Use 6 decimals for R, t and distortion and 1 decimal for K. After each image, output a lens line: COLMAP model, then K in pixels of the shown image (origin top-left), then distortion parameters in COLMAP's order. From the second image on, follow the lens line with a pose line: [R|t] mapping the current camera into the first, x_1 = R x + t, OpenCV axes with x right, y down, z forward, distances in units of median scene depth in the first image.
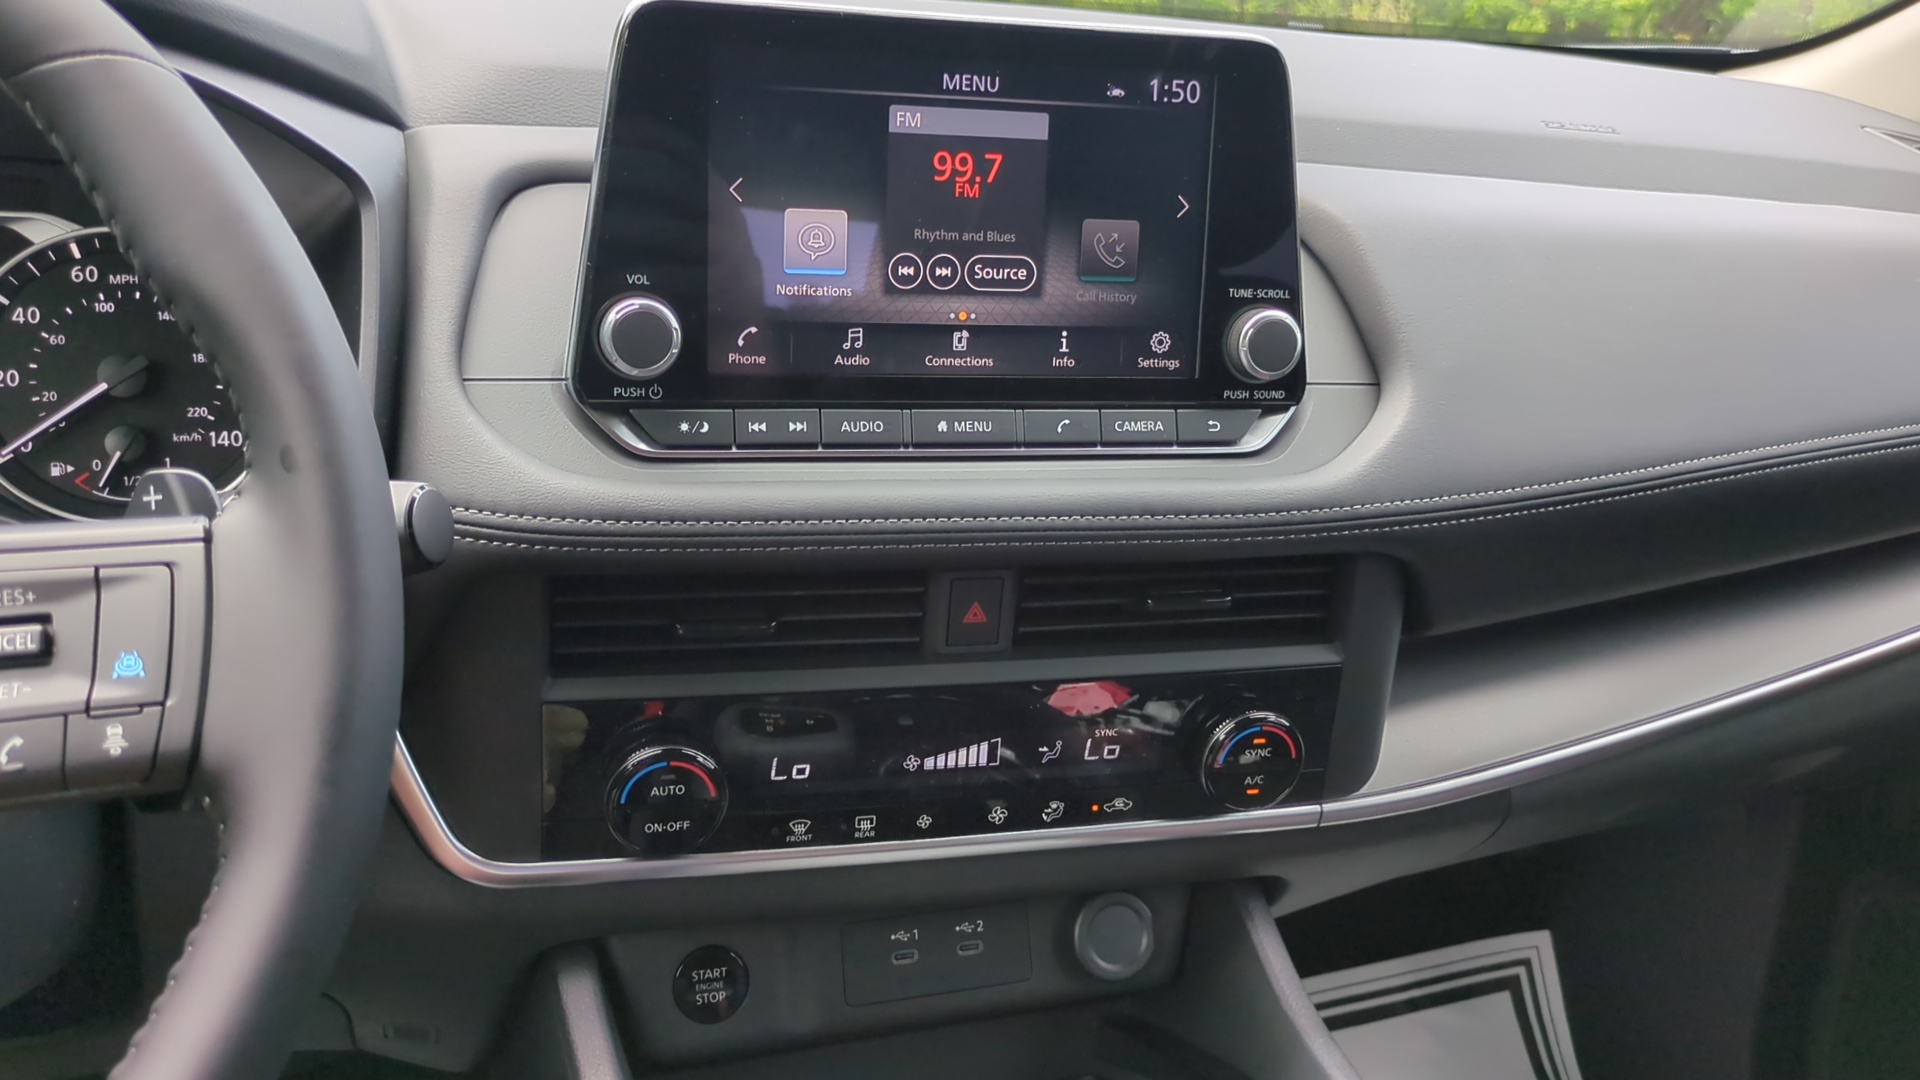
lens RADIAL K [[1634.9, 0, 961.9], [0, 1634.9, 531.3], [0, 0, 1]] dist [0.035067, -0.052078]
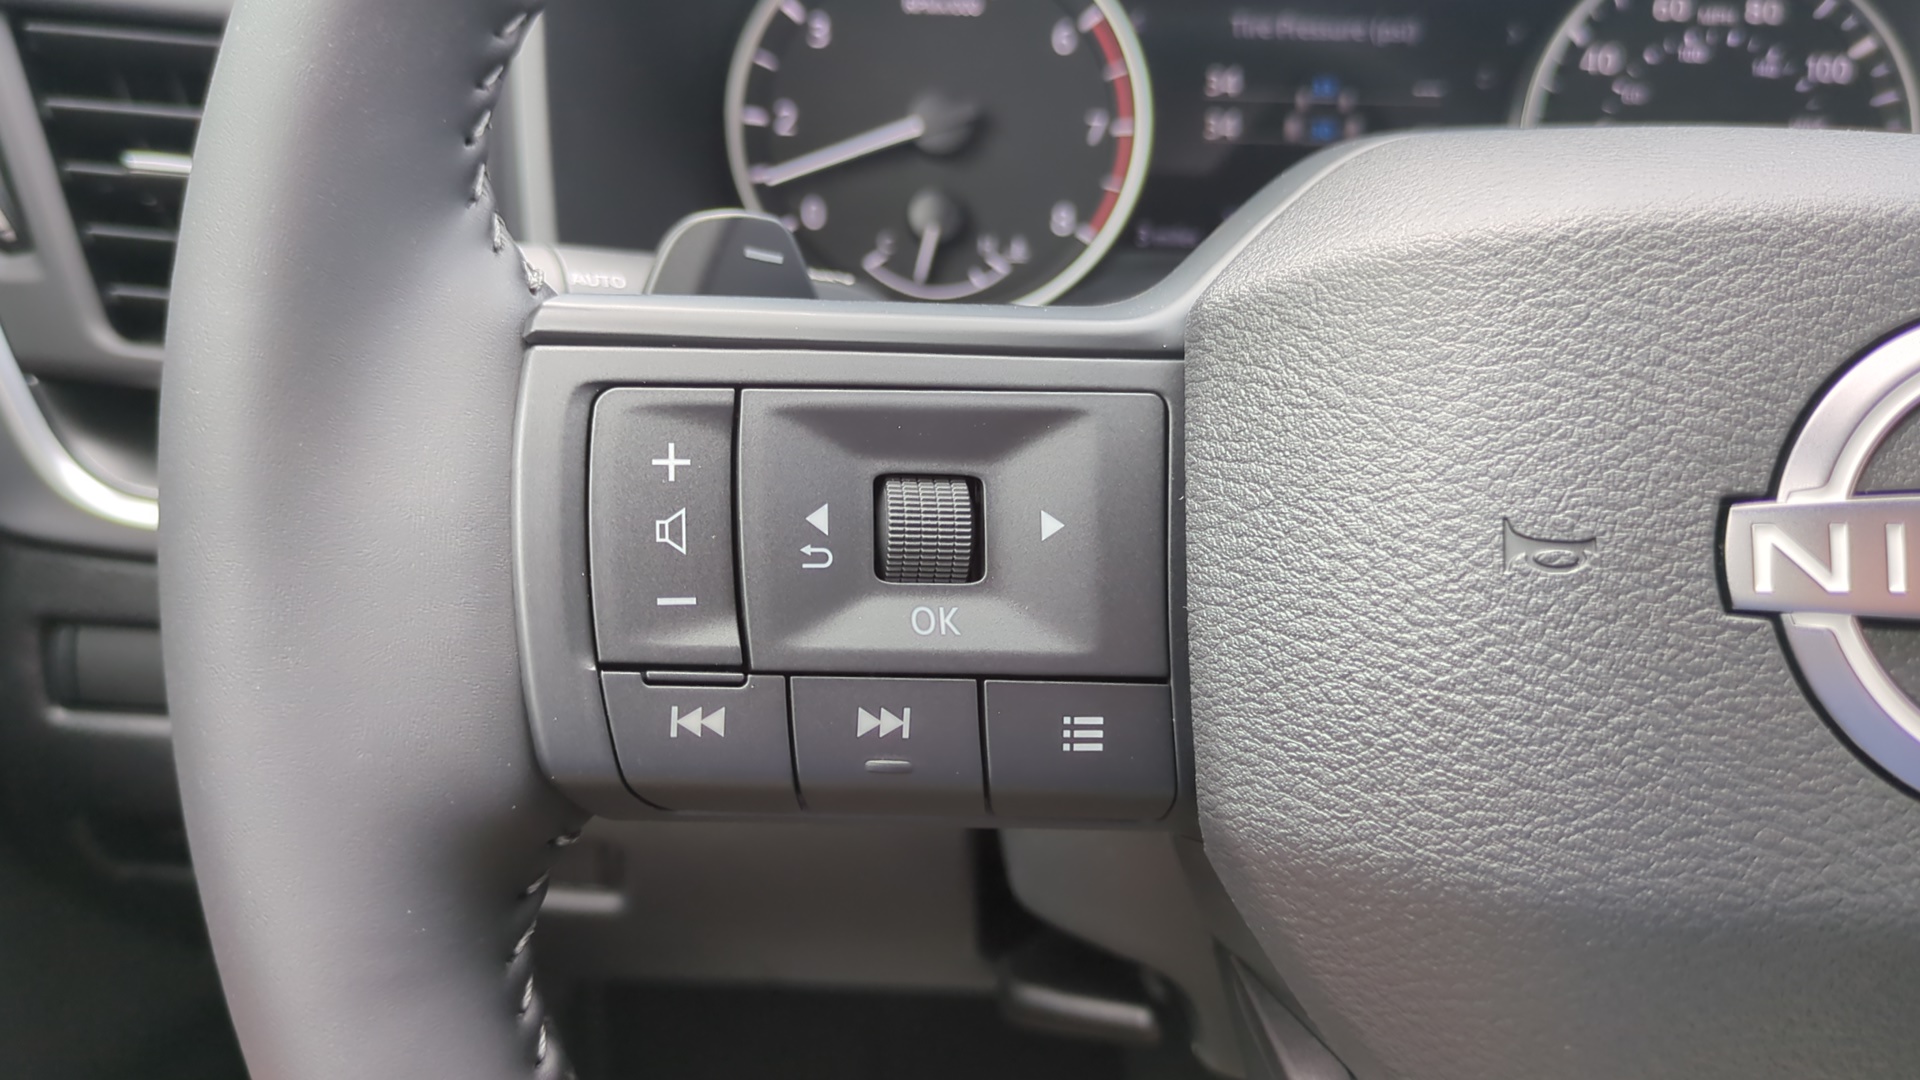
lens RADIAL K [[1634.9, 0, 966.6], [0, 1634.9, 527.0], [0, 0, 1]] dist [0.035067, -0.052078]
pose [[0.946343, 0.099846, -0.307352, -0.592183], [-0.073108, 0.992562, 0.097341, 0.028817], [0.314785, -0.069648, 0.946604, 0.179126]]
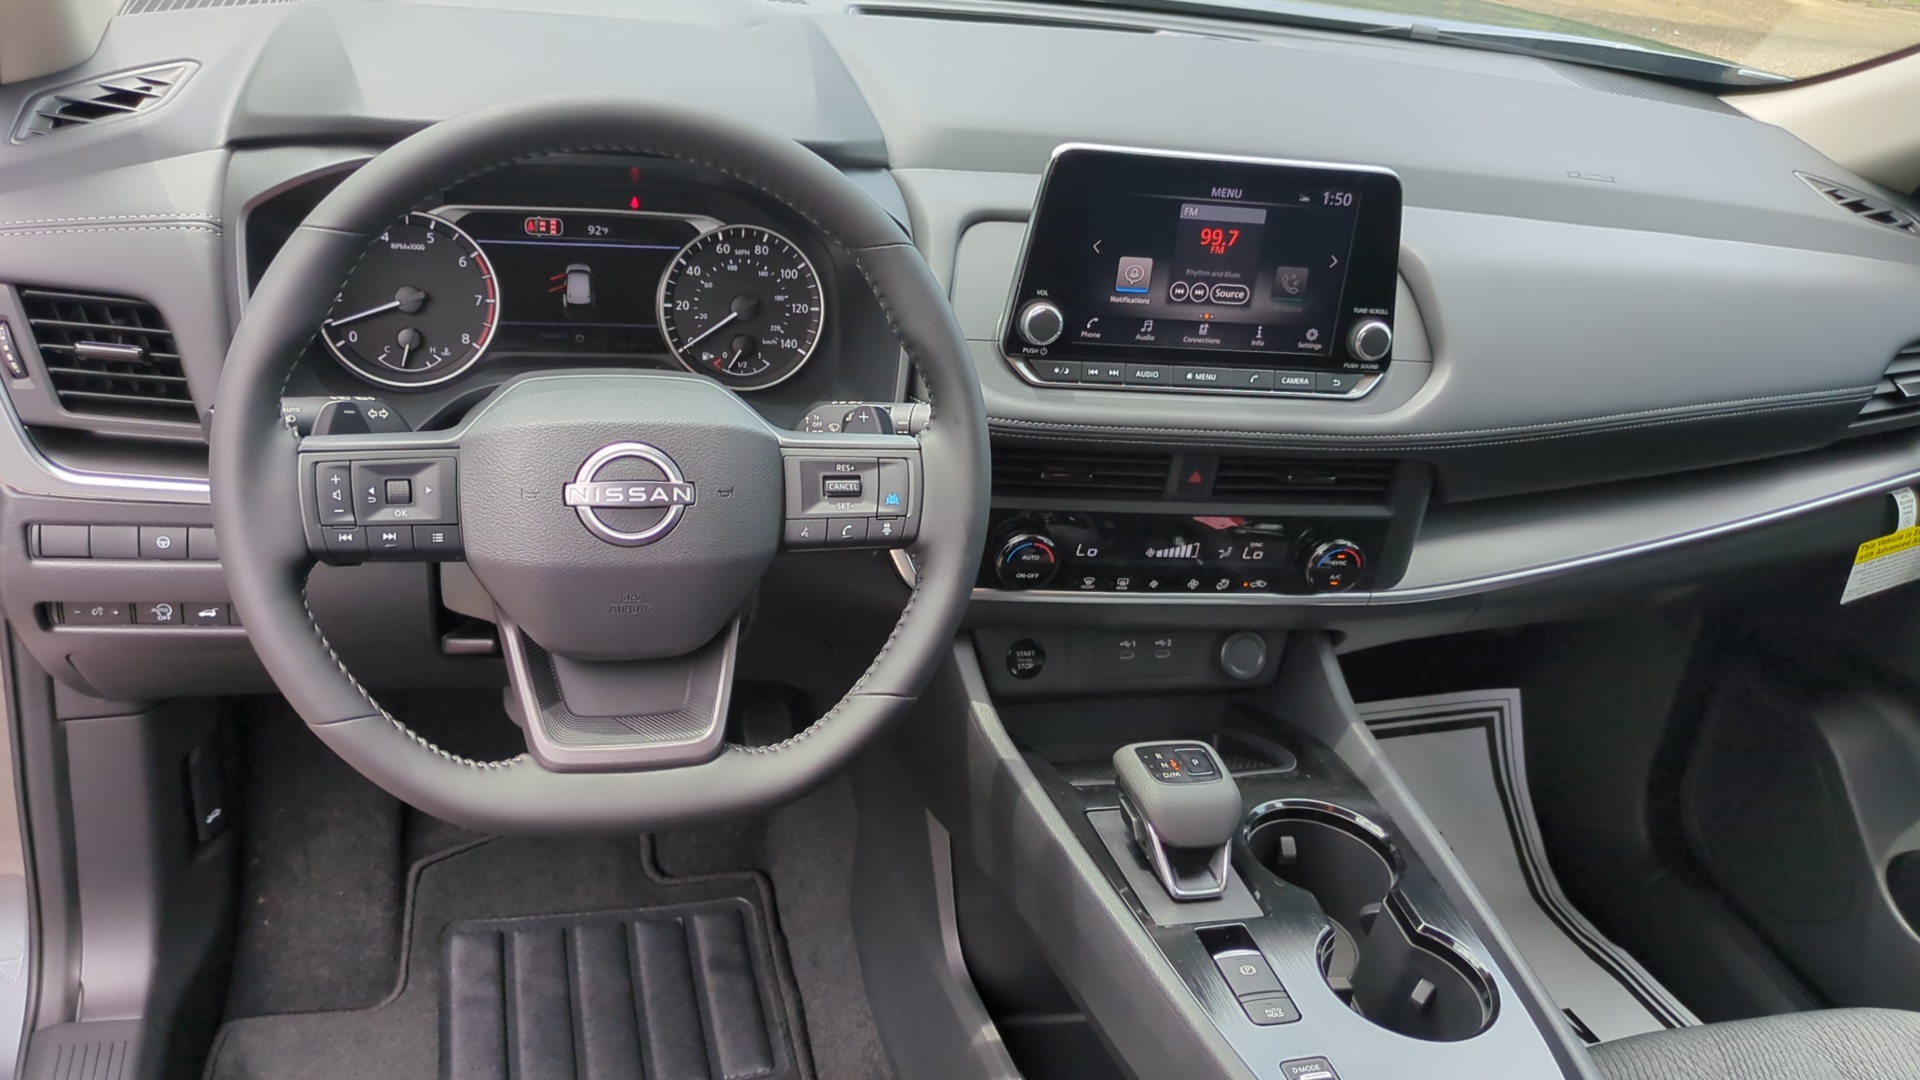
lens RADIAL K [[1634.9, 0, 955.4], [0, 1634.9, 543.0], [0, 0, 1]] dist [0.035067, -0.052078]
pose [[0.995716, 0.085905, -0.034210, -0.190078], [-0.079250, 0.983453, 0.162909, -0.154287], [0.047639, -0.159500, 0.986048, -0.840811]]
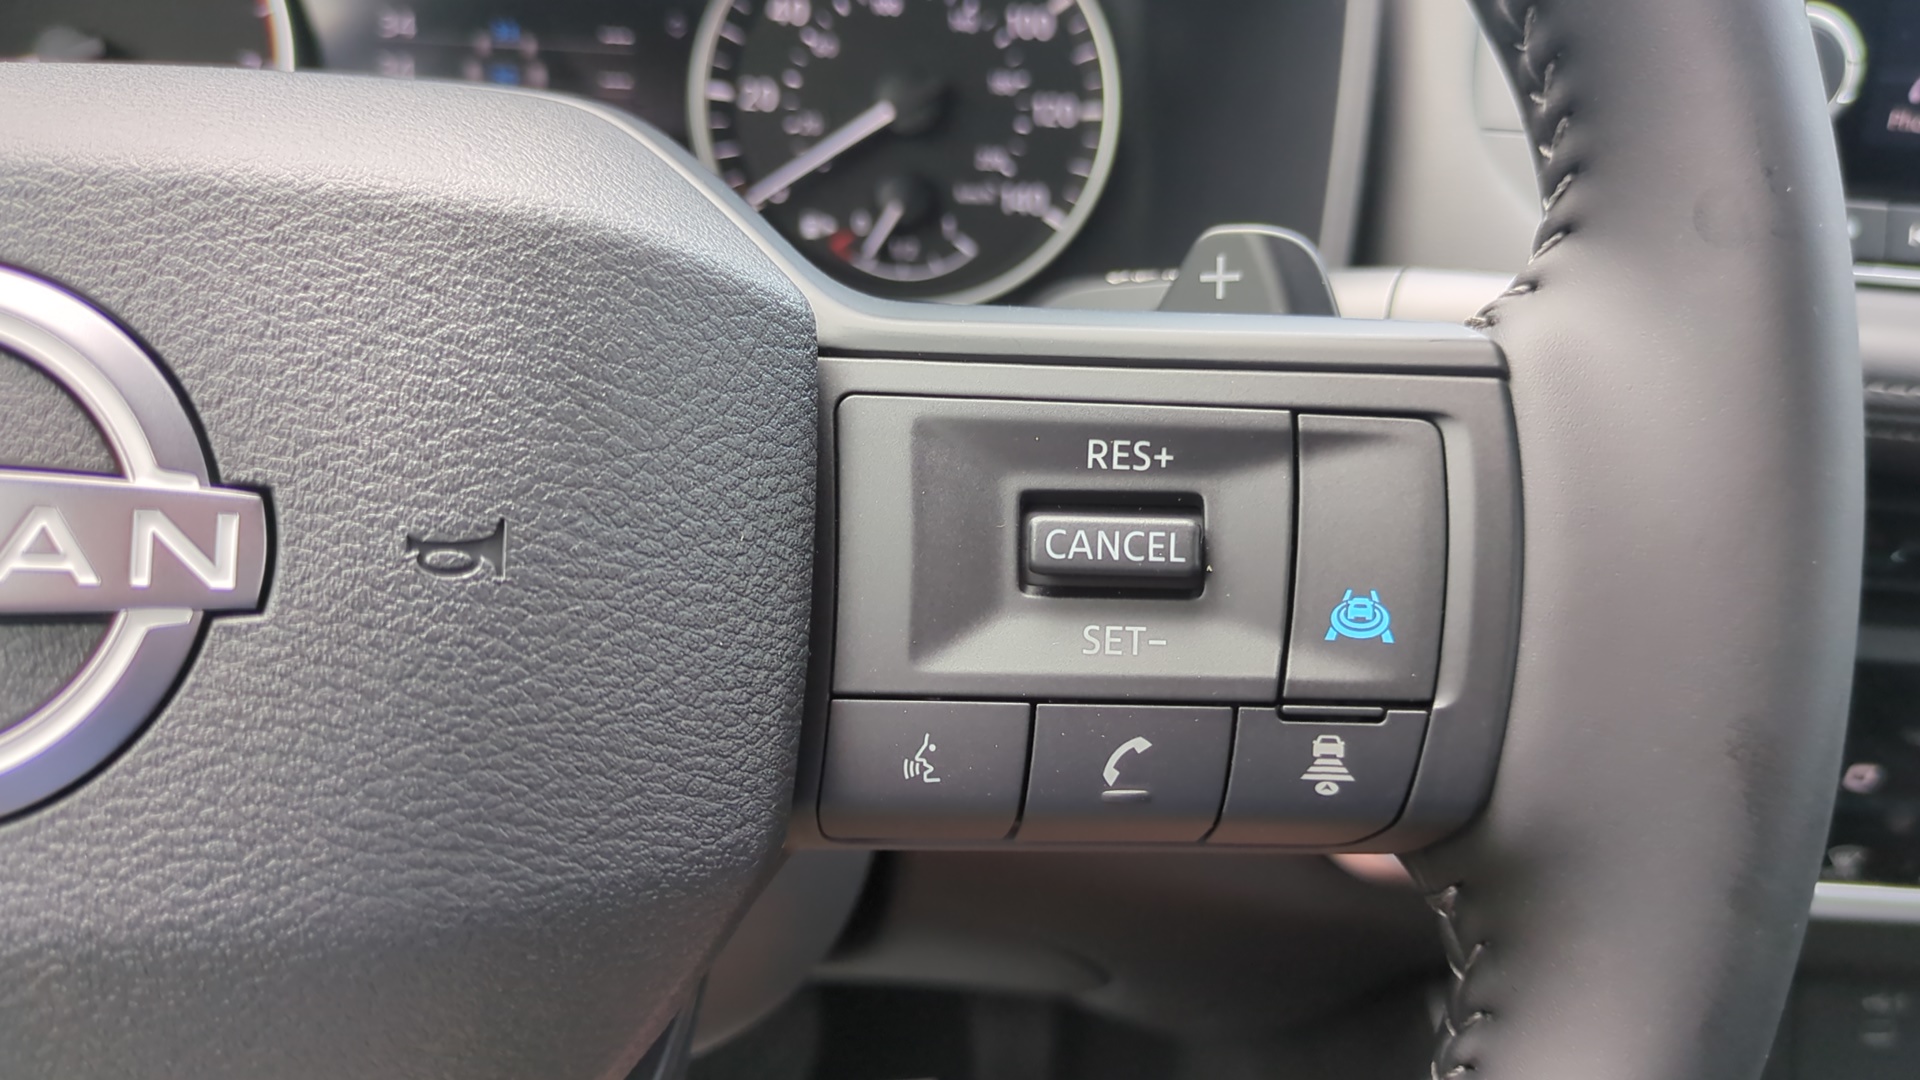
lens RADIAL K [[1634.9, 0, 954.4], [0, 1634.9, 526.2], [0, 0, 1]] dist [0.035067, -0.052078]
pose [[0.965012, 0.110666, -0.237709, -0.300621], [-0.084821, 0.989579, 0.116359, 0.004549], [0.248109, -0.092125, 0.964342, 0.294987]]
